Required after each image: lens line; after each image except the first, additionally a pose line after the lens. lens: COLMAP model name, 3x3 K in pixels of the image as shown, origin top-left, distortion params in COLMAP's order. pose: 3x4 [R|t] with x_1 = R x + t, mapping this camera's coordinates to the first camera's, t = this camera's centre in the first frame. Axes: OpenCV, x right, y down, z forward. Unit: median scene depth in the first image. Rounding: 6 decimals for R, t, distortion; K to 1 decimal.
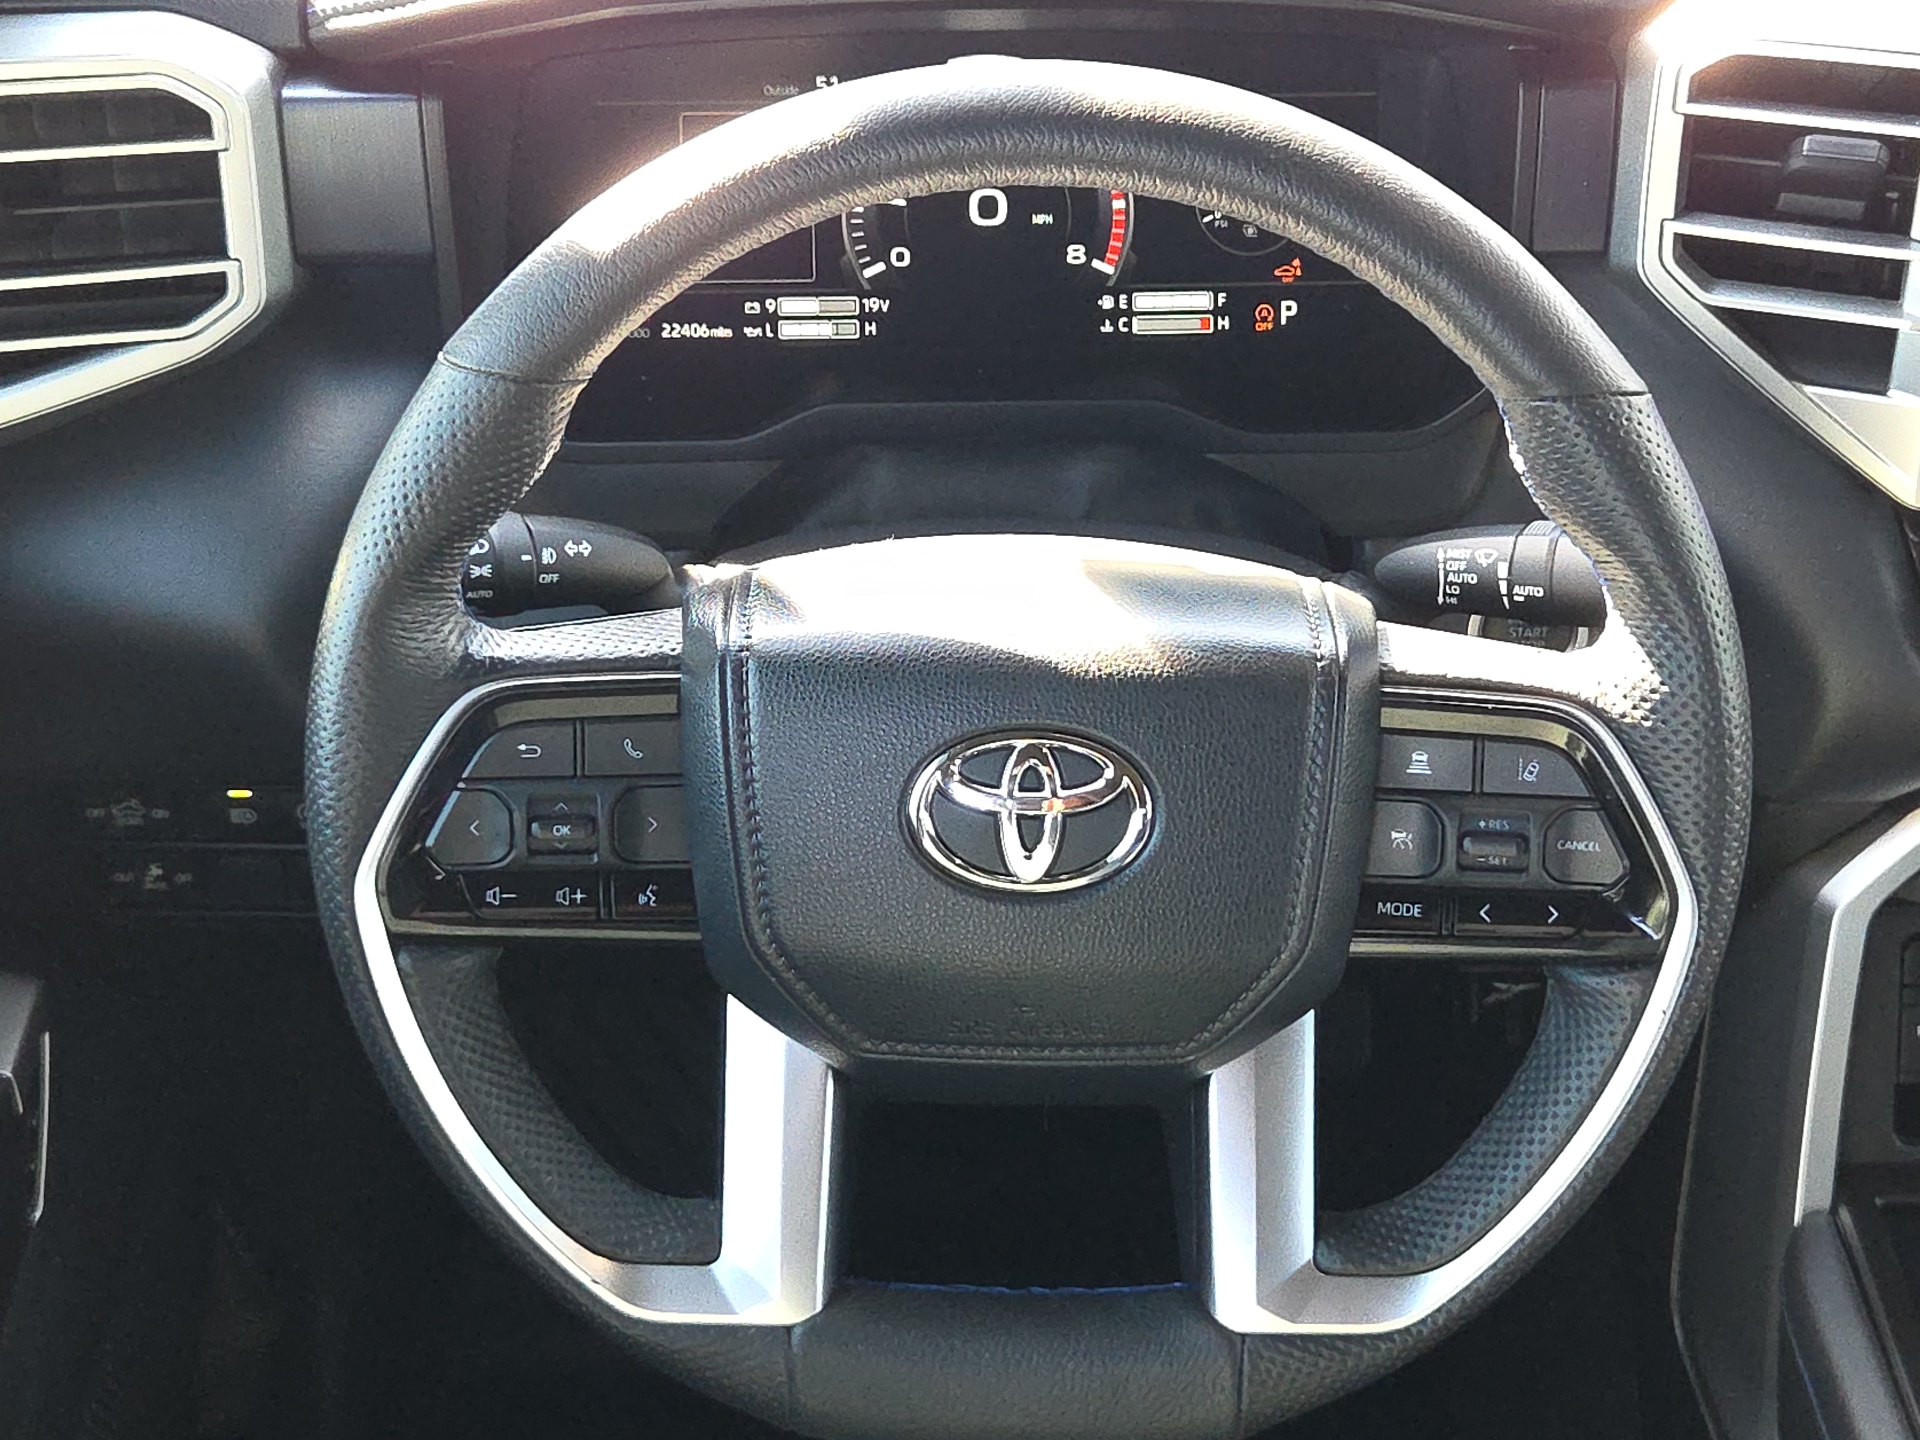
lens RADIAL K [[3160.1, 0, 967.9], [0, 3160.1, 694.5], [0, 0, 1]] dist [0.120586, -0.123954]
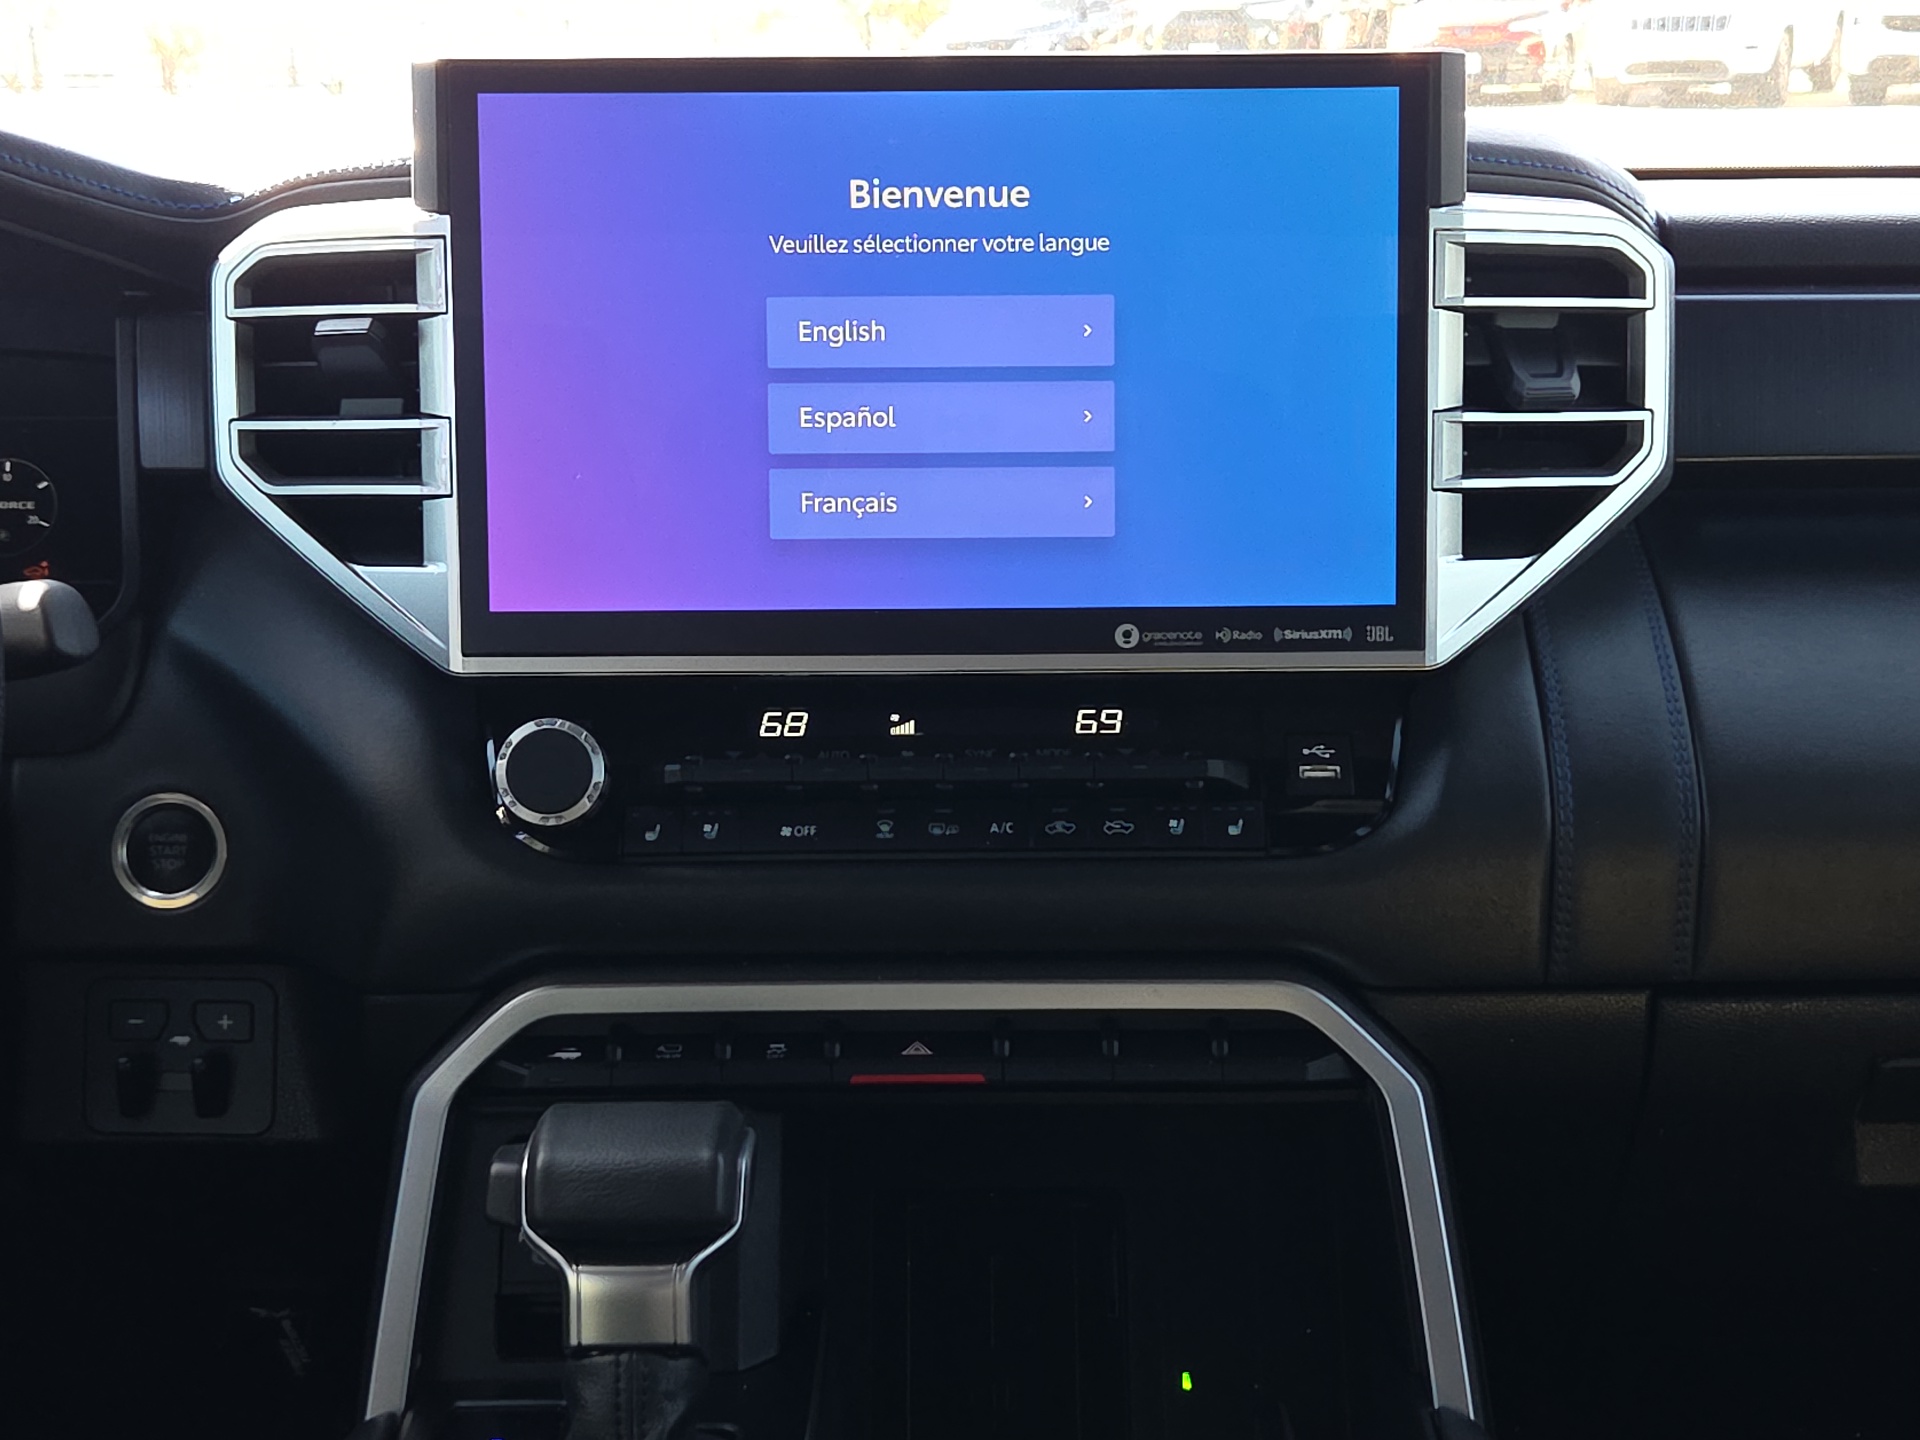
lens RADIAL K [[3160.1, 0, 967.9], [0, 3160.1, 694.5], [0, 0, 1]] dist [0.120586, -0.123954]
pose [[0.999582, 0.002429, -0.028818, 0.501808], [-0.013142, 0.925784, -0.377825, 0.346410], [0.025762, 0.378045, 0.925429, 0.032616]]
